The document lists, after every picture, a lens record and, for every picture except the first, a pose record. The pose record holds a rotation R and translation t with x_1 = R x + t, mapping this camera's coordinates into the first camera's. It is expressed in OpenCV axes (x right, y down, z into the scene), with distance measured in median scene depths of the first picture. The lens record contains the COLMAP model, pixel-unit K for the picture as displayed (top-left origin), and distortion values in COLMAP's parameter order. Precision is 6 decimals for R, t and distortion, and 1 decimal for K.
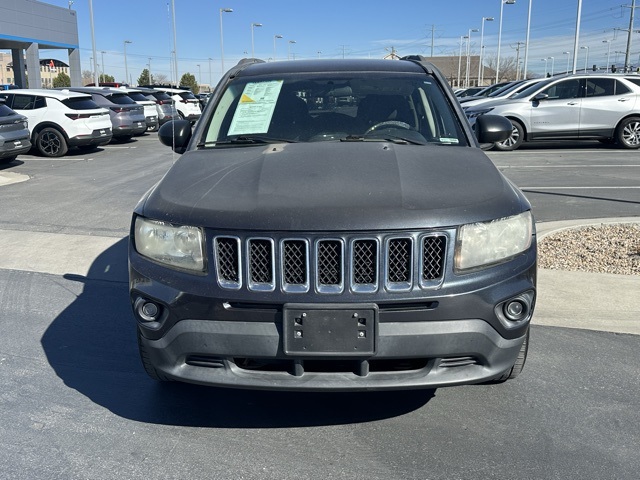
lens RADIAL K [[660.8, 0, 316.3], [0, 660.8, 239.4], [0, 0, 1]] dist [0.056497, 0.000000]
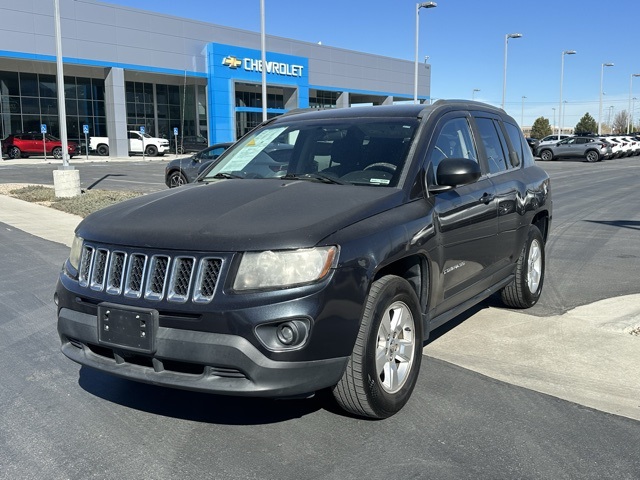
lens RADIAL K [[660.8, 0, 310.1], [0, 660.8, 237.6], [0, 0, 1]] dist [0.056497, 0.000000]
pose [[0.863435, 0.064192, -0.500359, 0.772678], [-0.098129, 0.994297, -0.041774, -0.009087], [0.494824, 0.085168, 0.864810, 0.071821]]
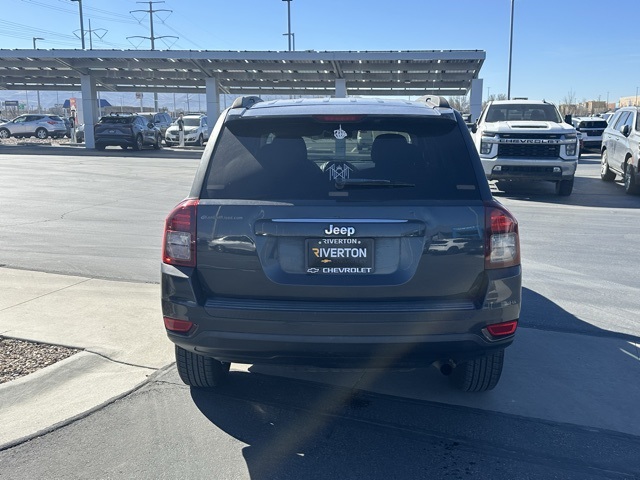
lens RADIAL K [[660.8, 0, 318.3], [0, 660.8, 243.9], [0, 0, 1]] dist [0.056497, 0.000000]
pose [[-0.999896, 0.009991, 0.010414, 0.084689], [0.013206, 0.924459, 0.381053, -0.744907], [-0.005820, 0.381151, -0.924495, 3.299624]]
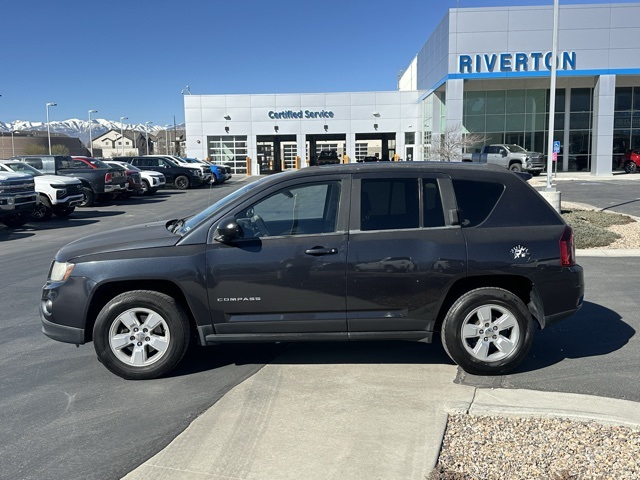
lens RADIAL K [[660.8, 0, 318.1], [0, 660.8, 246.9], [0, 0, 1]] dist [0.056497, 0.000000]
pose [[0.072064, 0.129172, -0.989000, 2.098787], [-0.196204, 0.974039, 0.112921, -0.411536], [0.977911, 0.185909, 0.095538, 1.414710]]
